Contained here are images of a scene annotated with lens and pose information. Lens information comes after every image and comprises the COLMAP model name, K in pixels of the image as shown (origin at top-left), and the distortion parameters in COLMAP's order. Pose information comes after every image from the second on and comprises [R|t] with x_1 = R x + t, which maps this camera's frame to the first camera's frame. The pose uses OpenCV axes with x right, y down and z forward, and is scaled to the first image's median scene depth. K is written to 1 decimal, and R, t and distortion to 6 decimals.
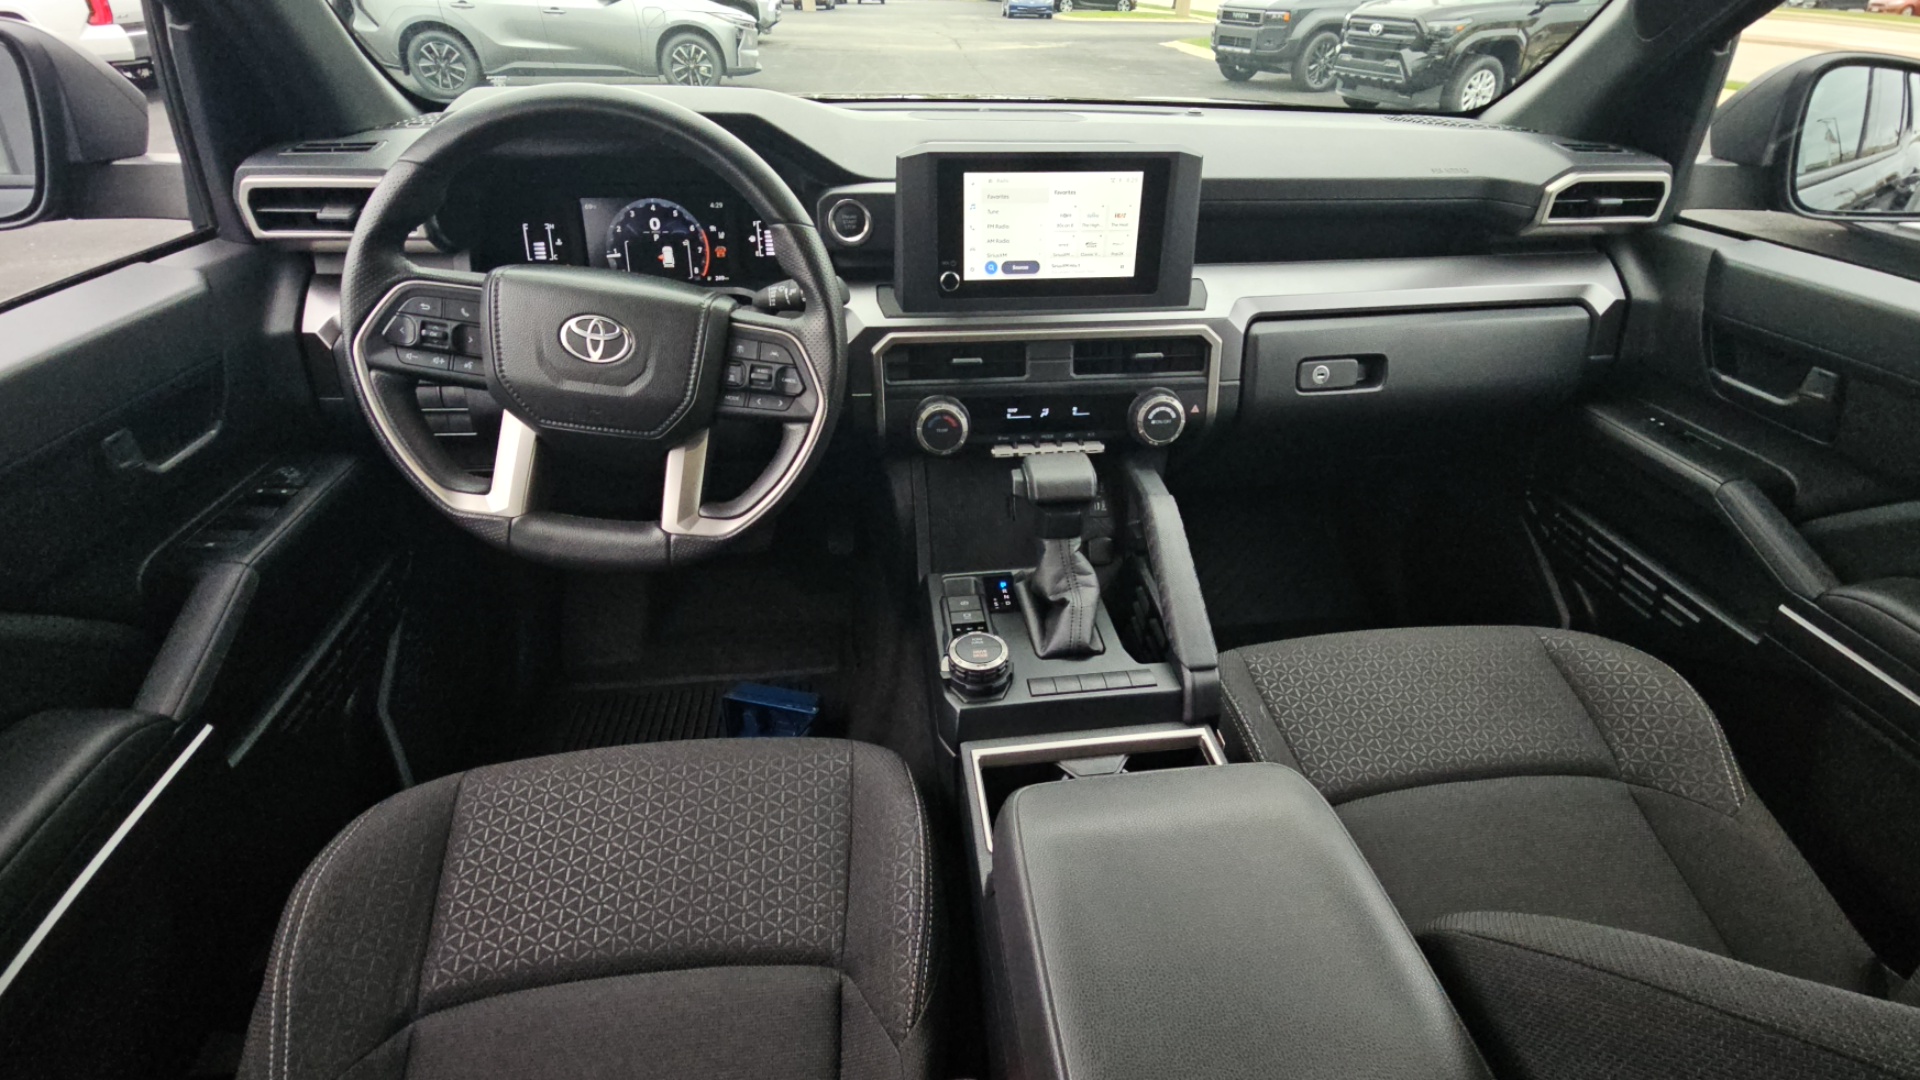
lens RADIAL K [[857.9, 0, 983.0], [0, 857.9, 543.5], [0, 0, 1]] dist [0.008706, -0.006804]
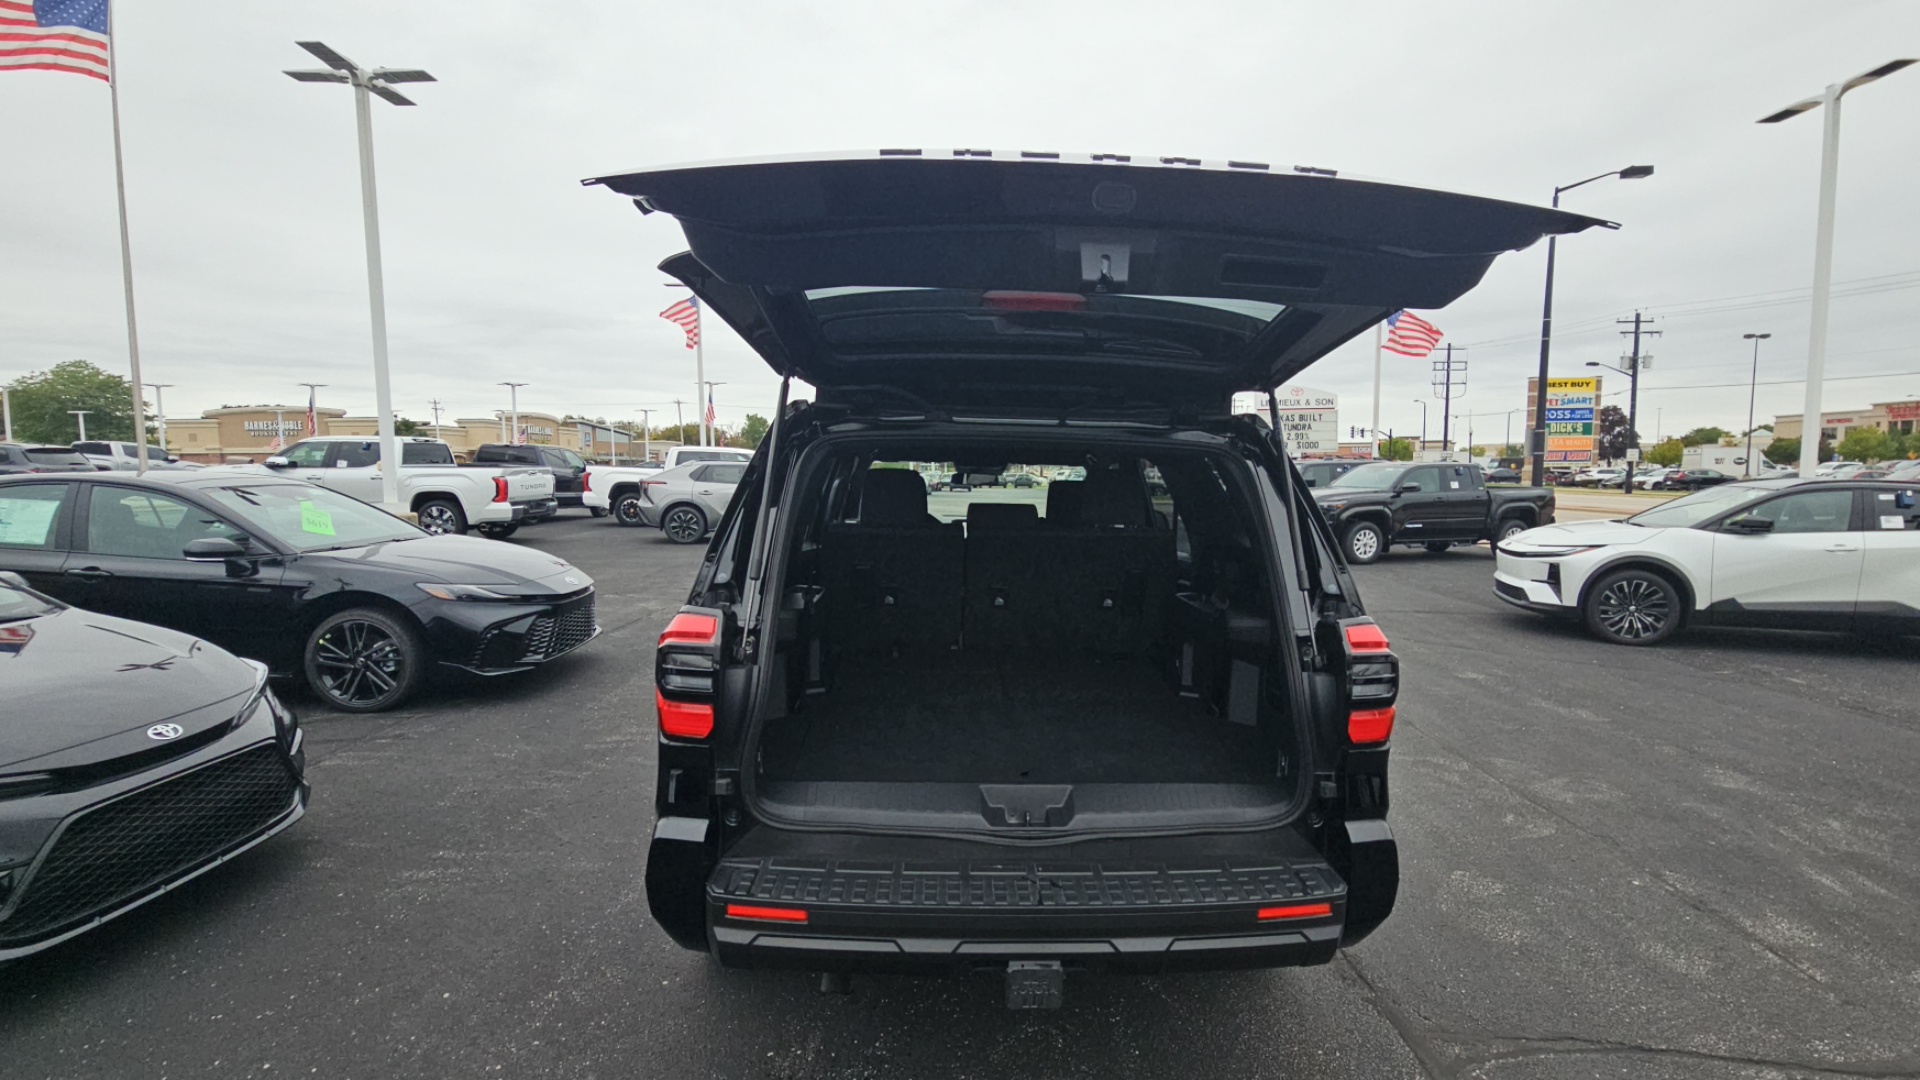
lens RADIAL K [[857.9, 0, 978.4], [0, 857.9, 540.7], [0, 0, 1]] dist [0.008706, -0.006804]
pose [[0.996054, 0.004825, -0.088615, 0.544510], [-0.046746, 0.877297, -0.477667, 2.181208], [0.075437, 0.479924, 0.874061, -3.595602]]
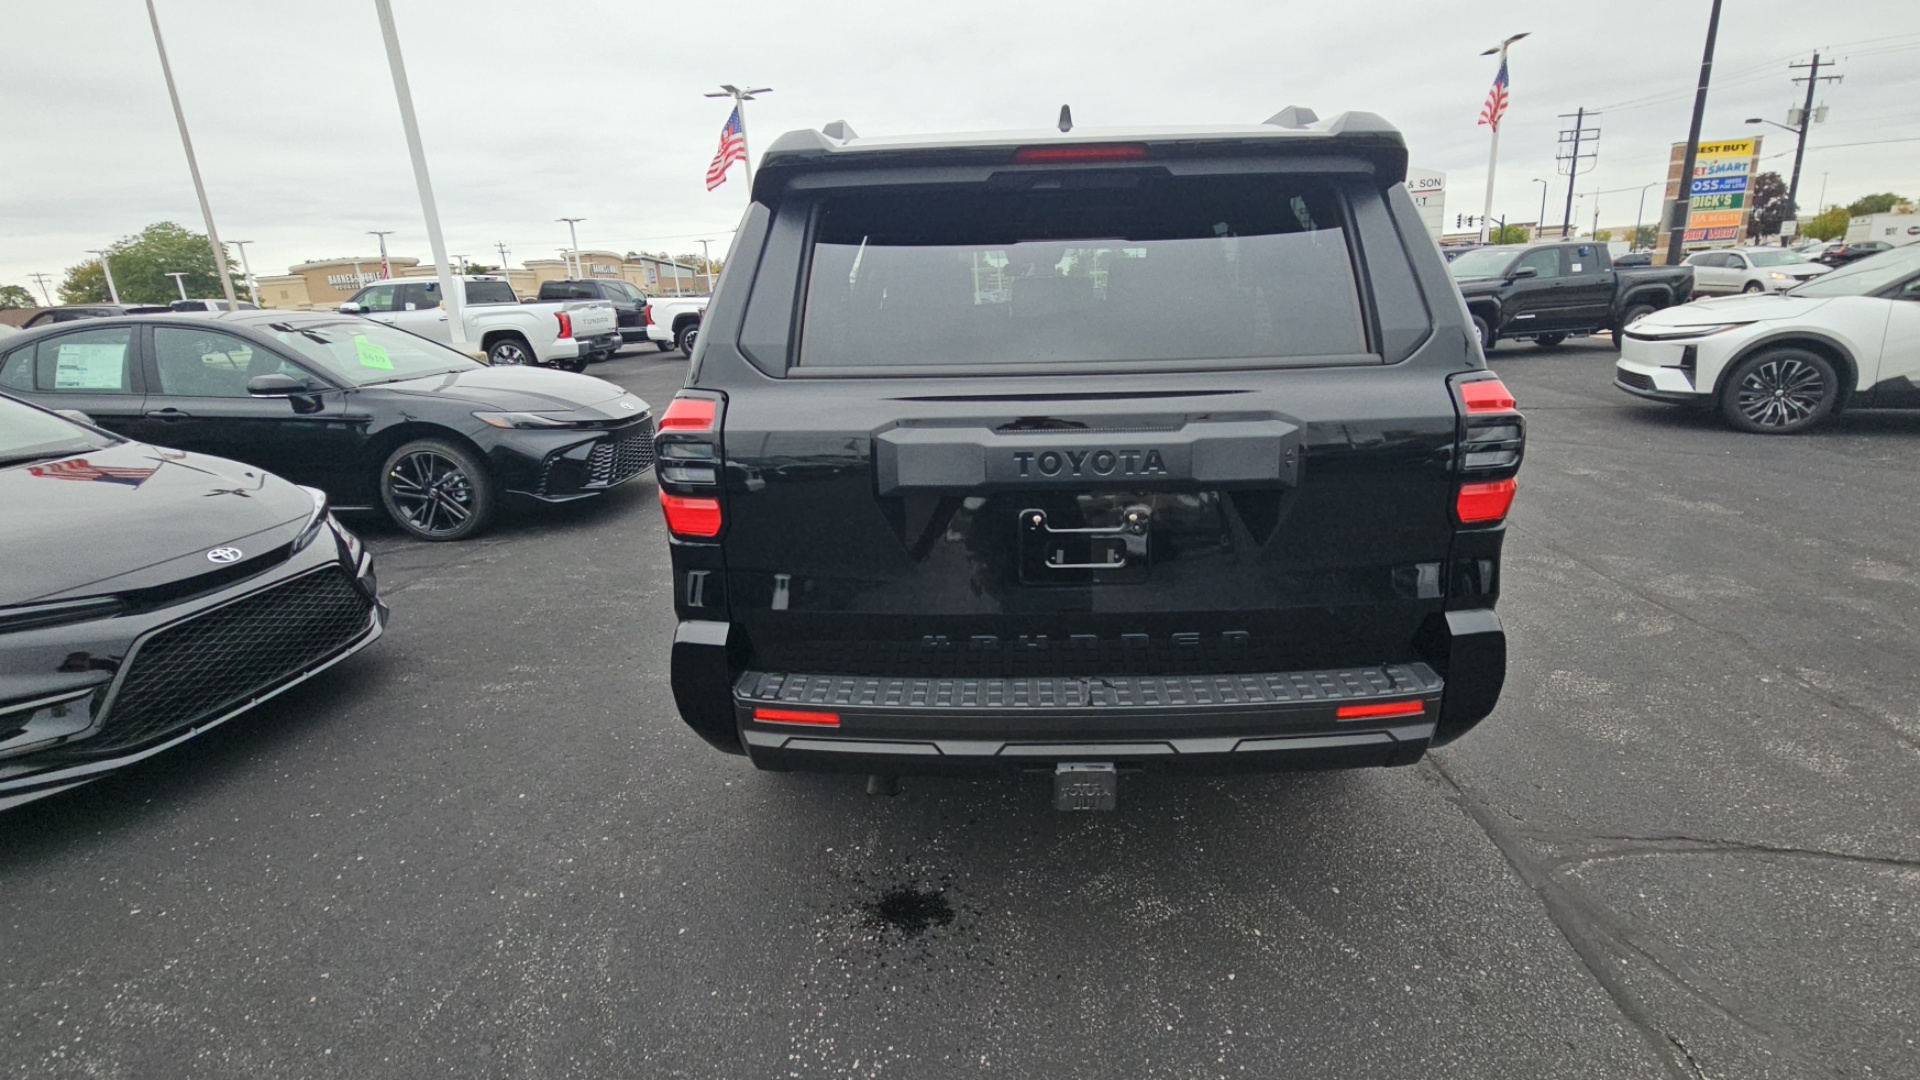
lens RADIAL K [[857.9, 0, 979.1], [0, 857.9, 539.2], [0, 0, 1]] dist [0.008706, -0.006804]
pose [[0.984766, -0.004572, -0.173824, 0.598793], [-0.046601, 0.956145, -0.289161, 2.162840], [0.167523, 0.292857, 0.941366, -3.288119]]
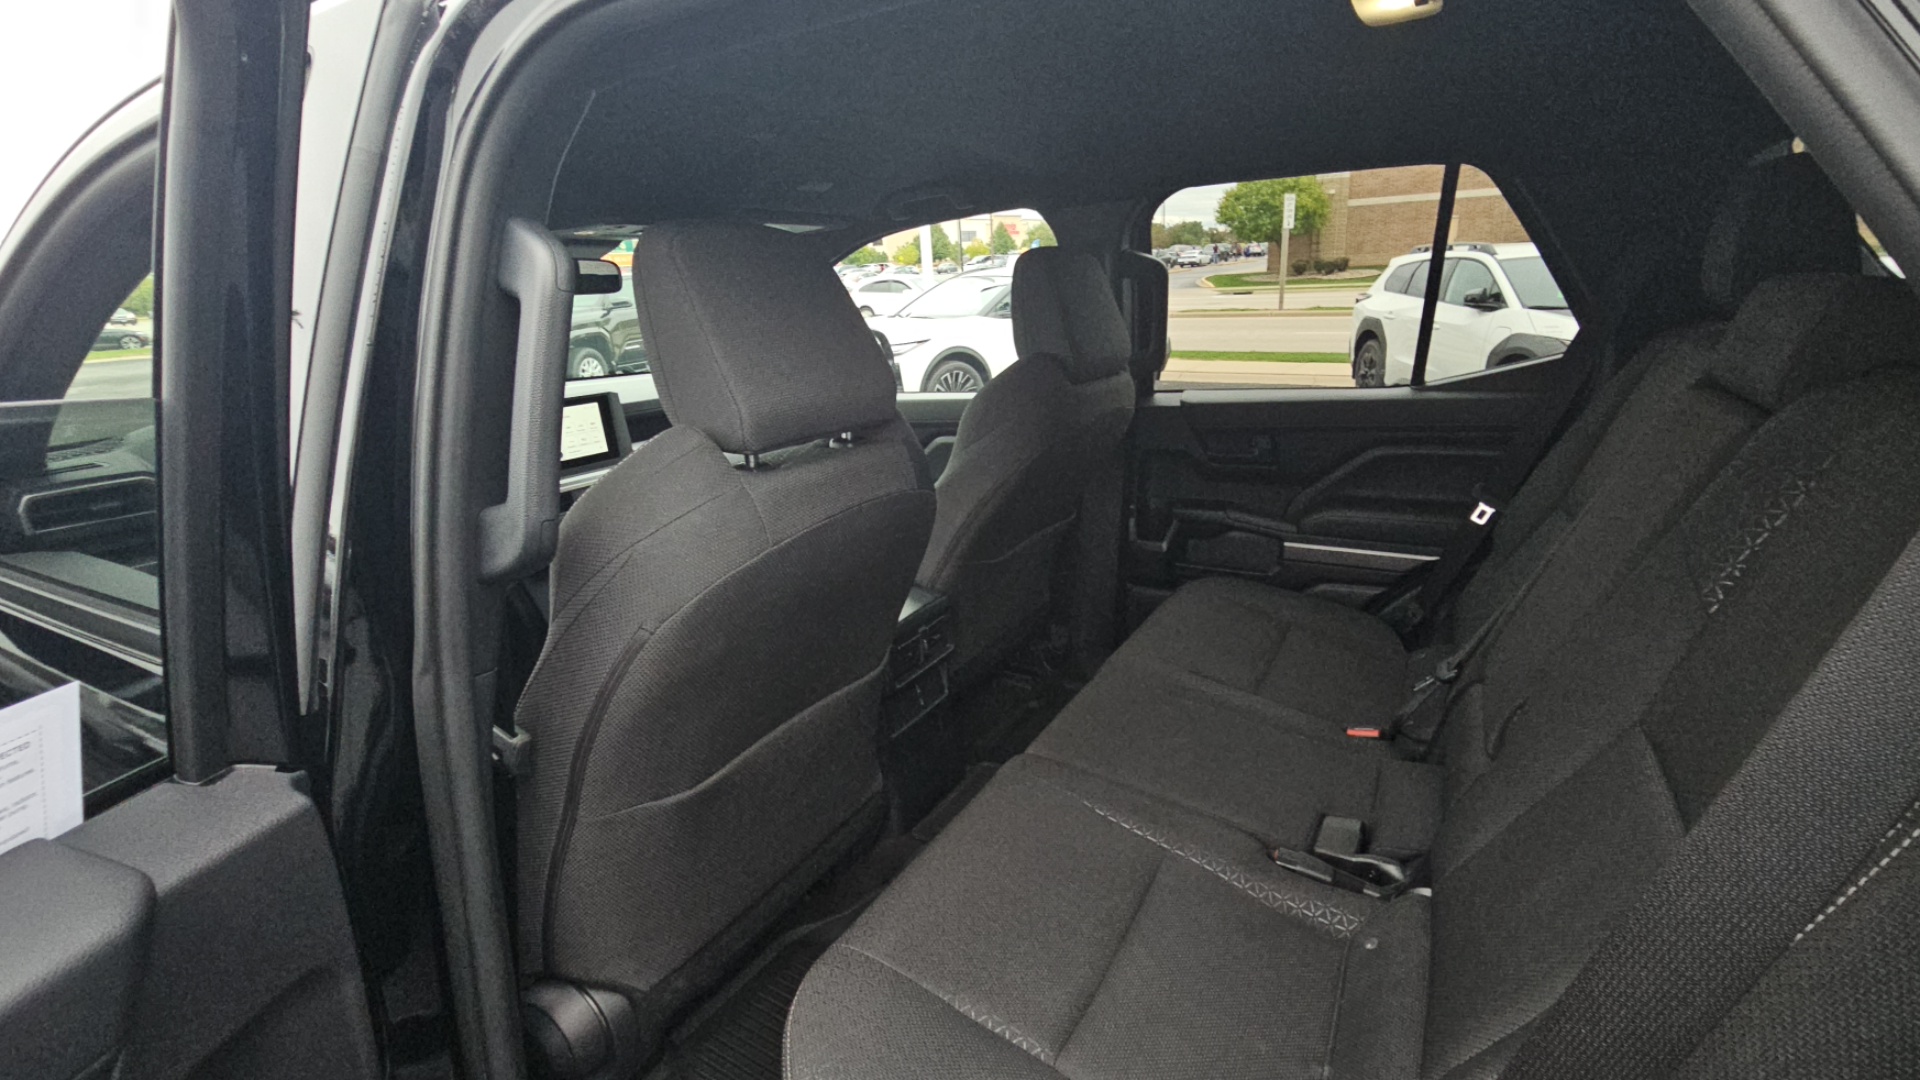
lens RADIAL K [[857.9, 0, 976.4], [0, 857.9, 545.0], [0, 0, 1]] dist [0.008706, -0.006804]
pose [[0.606644, -0.273131, 0.746580, -0.833108], [0.477871, 0.875802, -0.067895, 0.414090], [-0.635313, 0.397957, 0.661822, -0.758352]]
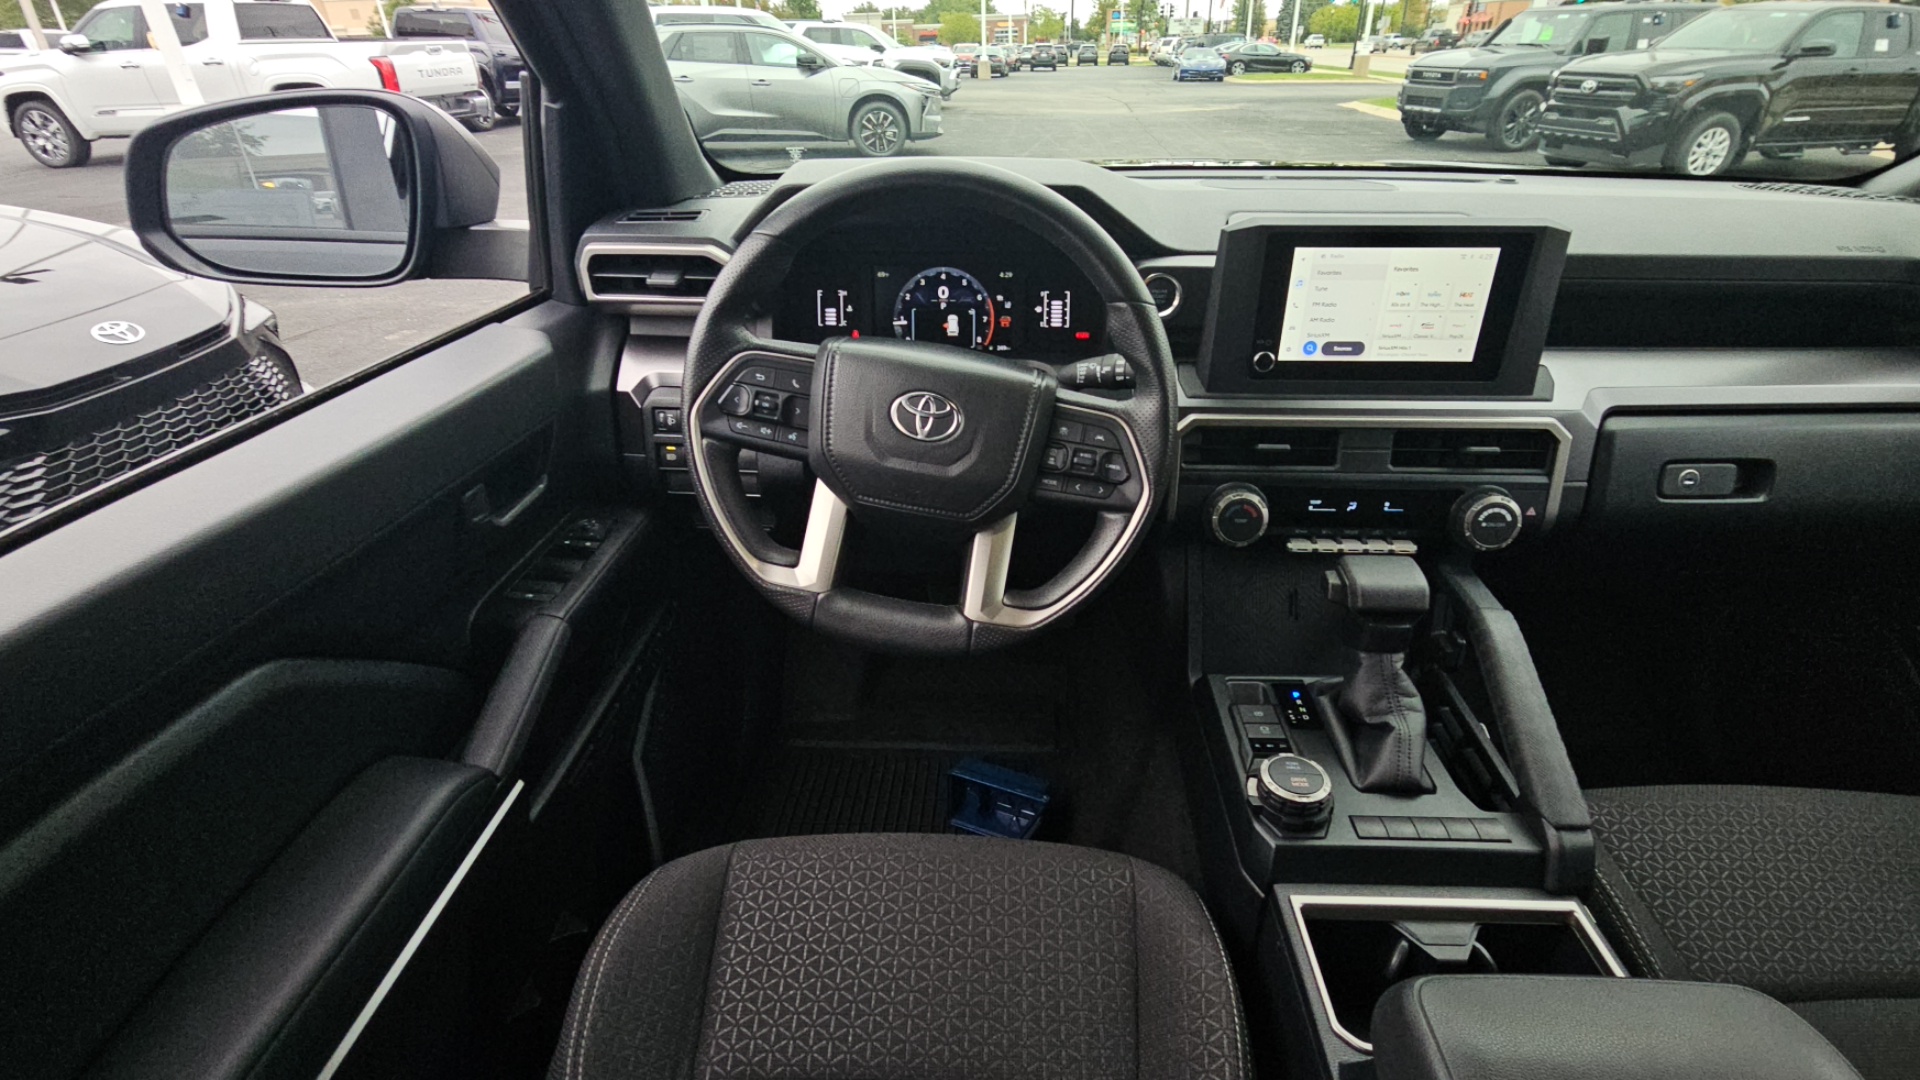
lens RADIAL K [[857.9, 0, 982.5], [0, 857.9, 546.0], [0, 0, 1]] dist [0.008706, -0.006804]
pose [[0.985586, 0.066018, -0.155761, -0.168176], [-0.074484, 0.996010, -0.049154, -0.037891], [0.151895, 0.060047, 0.986571, 0.054187]]
